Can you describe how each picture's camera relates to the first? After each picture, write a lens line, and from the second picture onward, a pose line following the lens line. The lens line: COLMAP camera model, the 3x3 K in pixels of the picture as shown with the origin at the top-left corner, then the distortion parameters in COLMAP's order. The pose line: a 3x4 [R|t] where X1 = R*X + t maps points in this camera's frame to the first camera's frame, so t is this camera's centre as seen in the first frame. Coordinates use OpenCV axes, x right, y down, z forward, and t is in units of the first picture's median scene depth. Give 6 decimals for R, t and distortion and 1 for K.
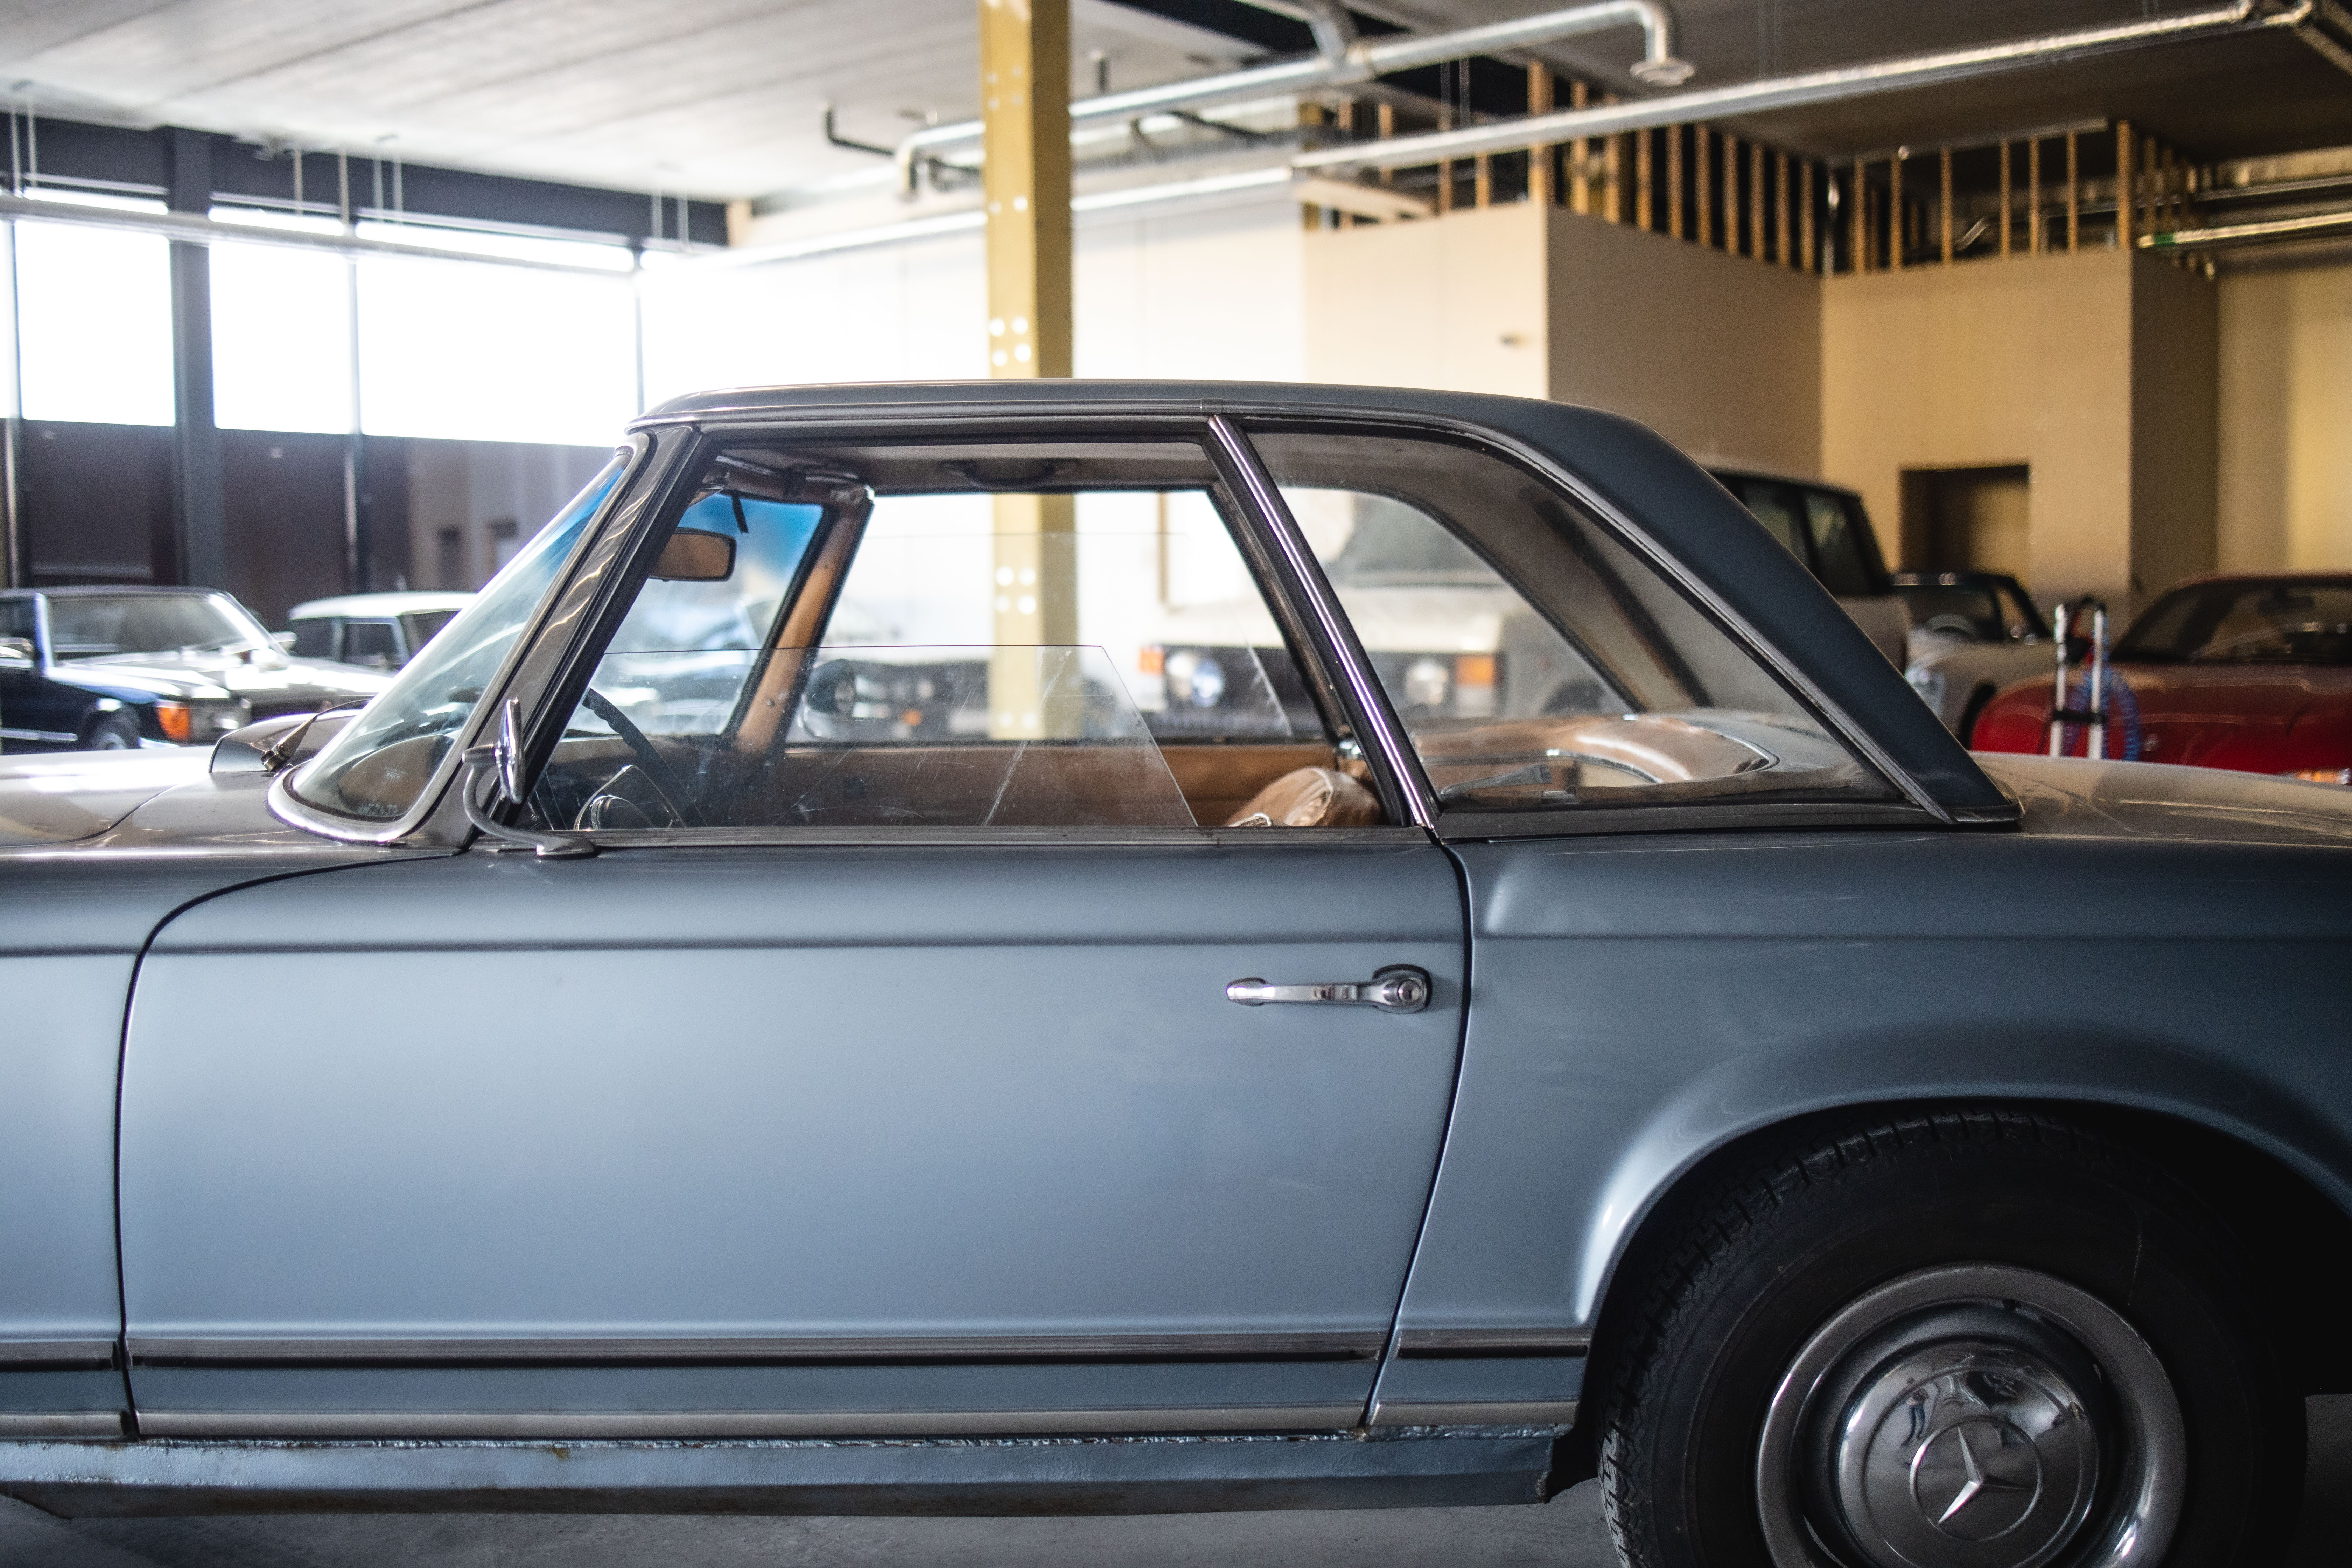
lens RADIAL K [[2428.7, 0, 1169.9], [0, 2428.7, 750.4], [0, 0, 1]] dist [-0.016608, 0.000000]
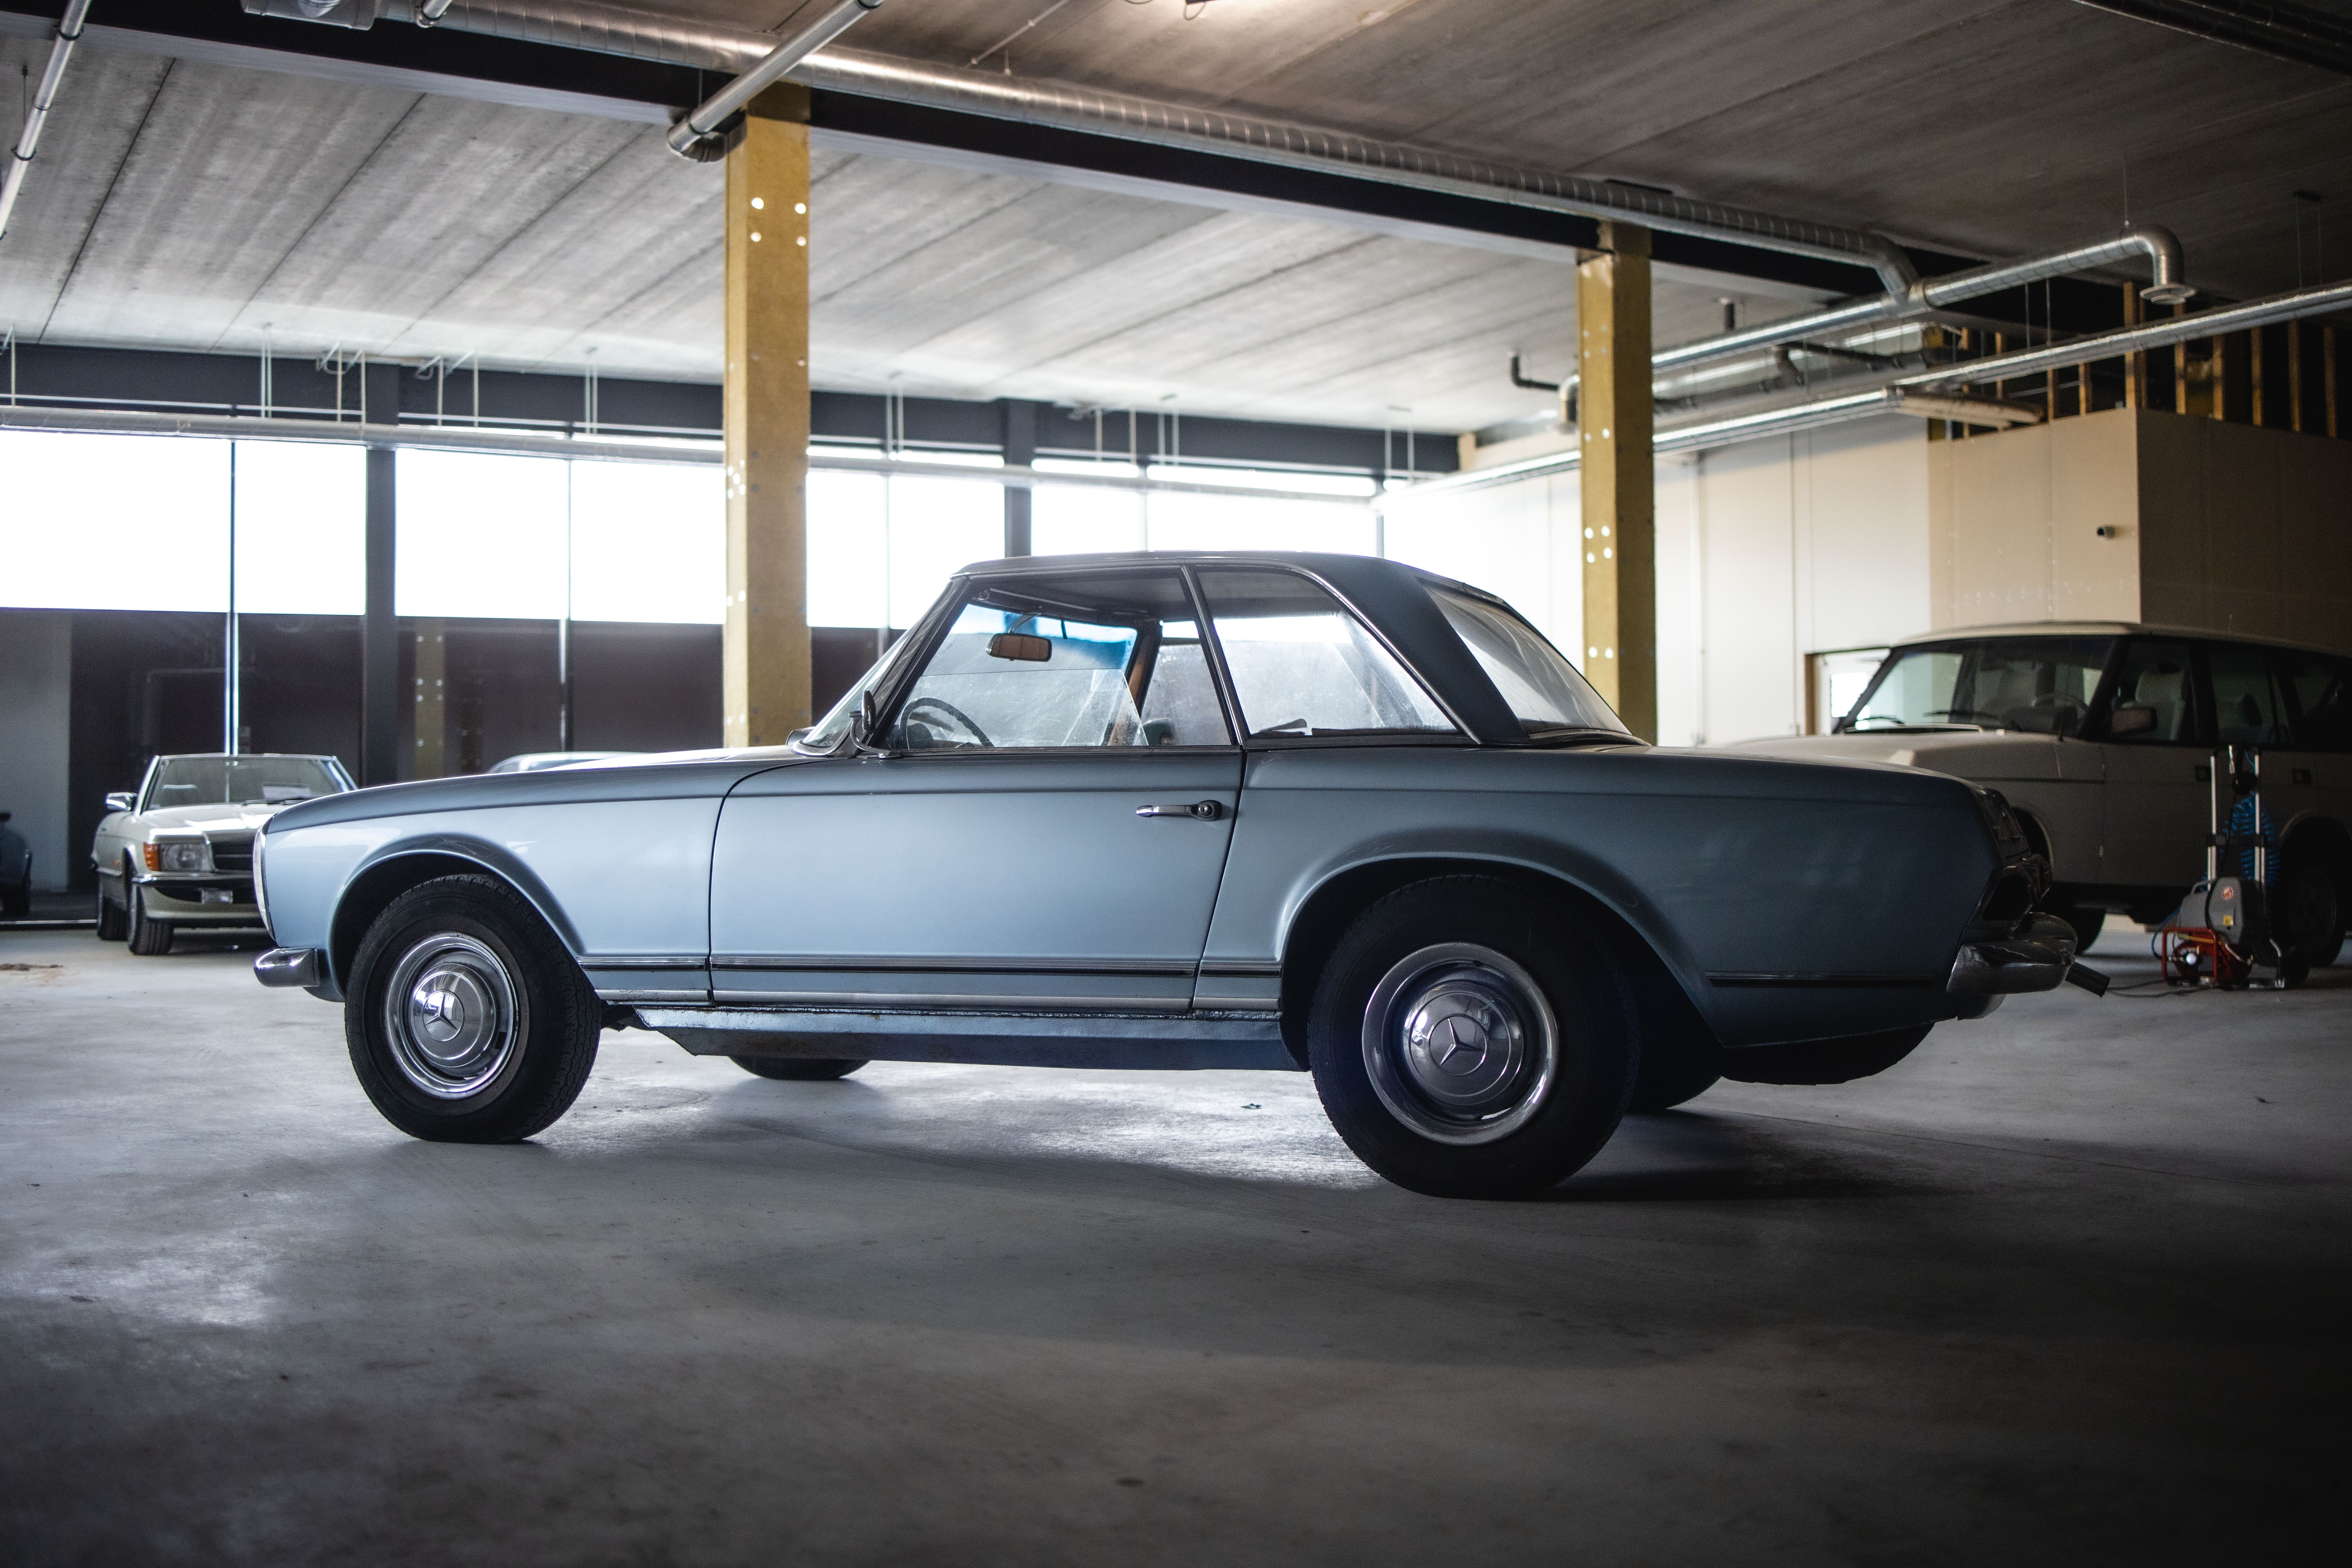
lens RADIAL K [[2428.7, 0, 1170.4], [0, 2428.7, 778.7], [0, 0, 1]] dist [-0.016608, 0.000000]
pose [[0.937367, 0.003682, -0.348325, 0.122058], [-0.030411, 0.996991, -0.071299, 0.033219], [0.347014, 0.077426, 0.934658, -0.161301]]
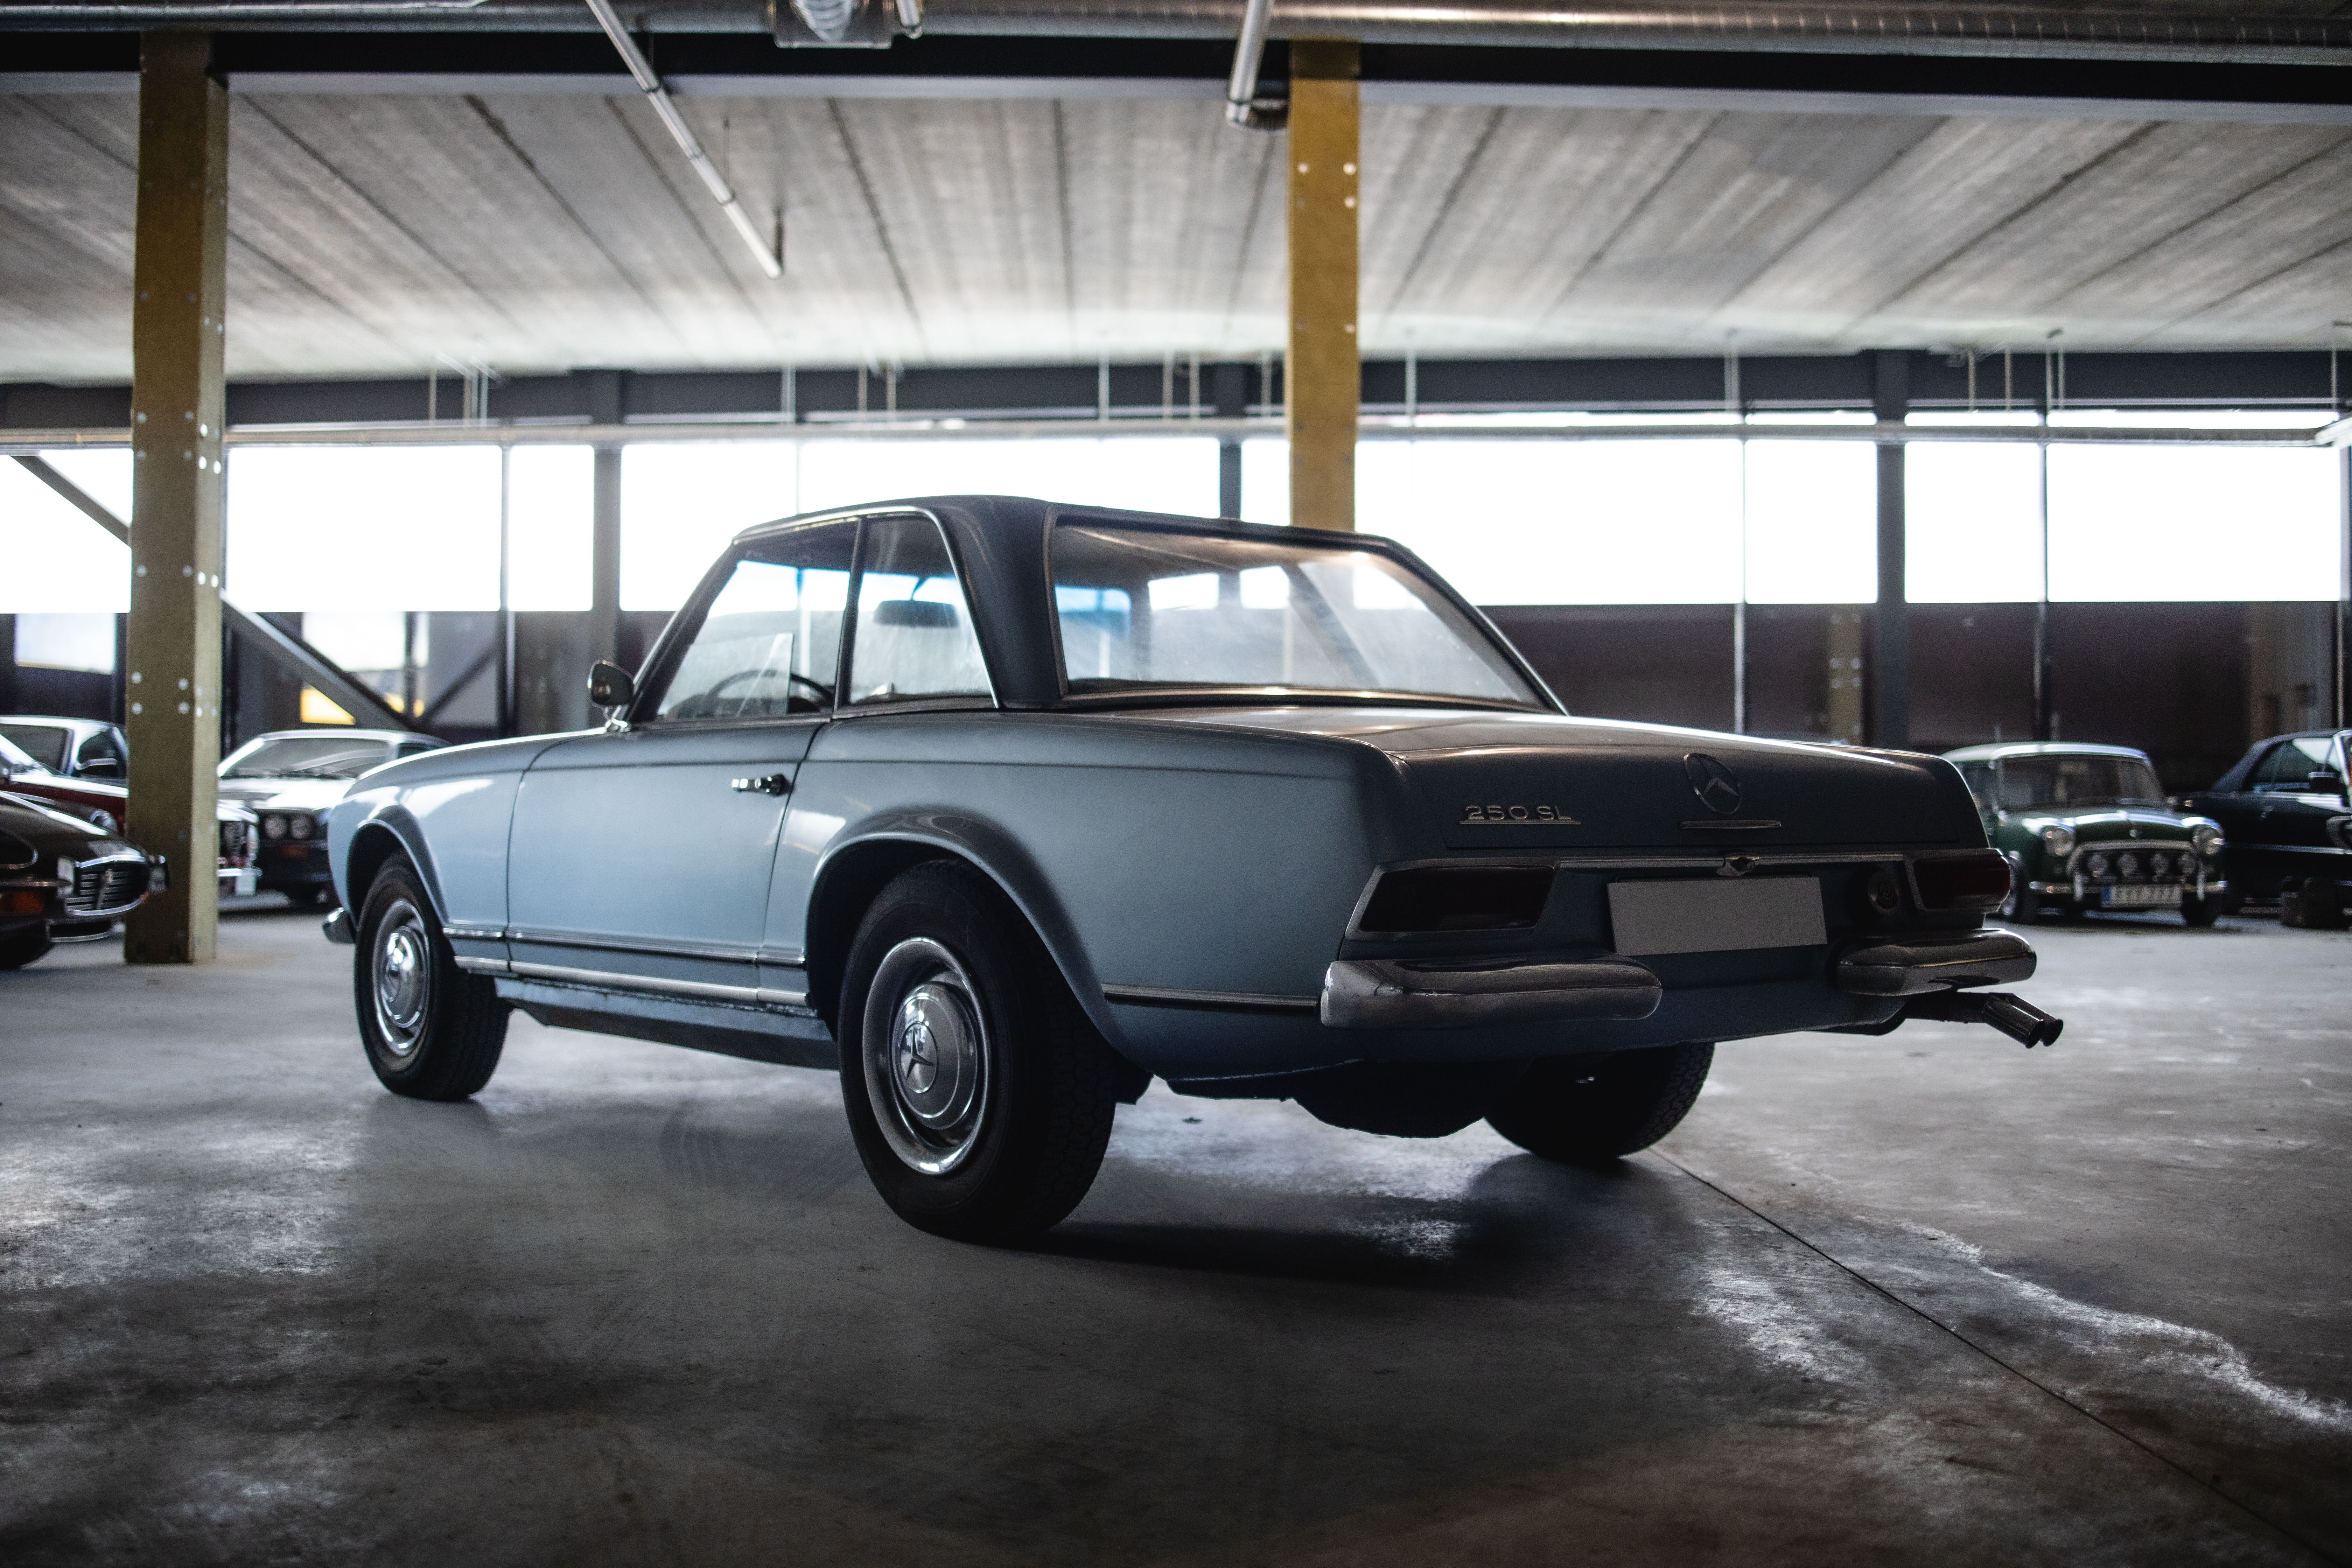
lens RADIAL K [[2428.7, 0, 1191.4], [0, 2428.7, 795.9], [0, 0, 1]] dist [-0.016608, 0.000000]
pose [[0.661501, 0.014503, -0.749804, 0.269430], [-0.061637, 0.997482, -0.035083, 0.022652], [0.747407, 0.069423, 0.660729, -0.013489]]
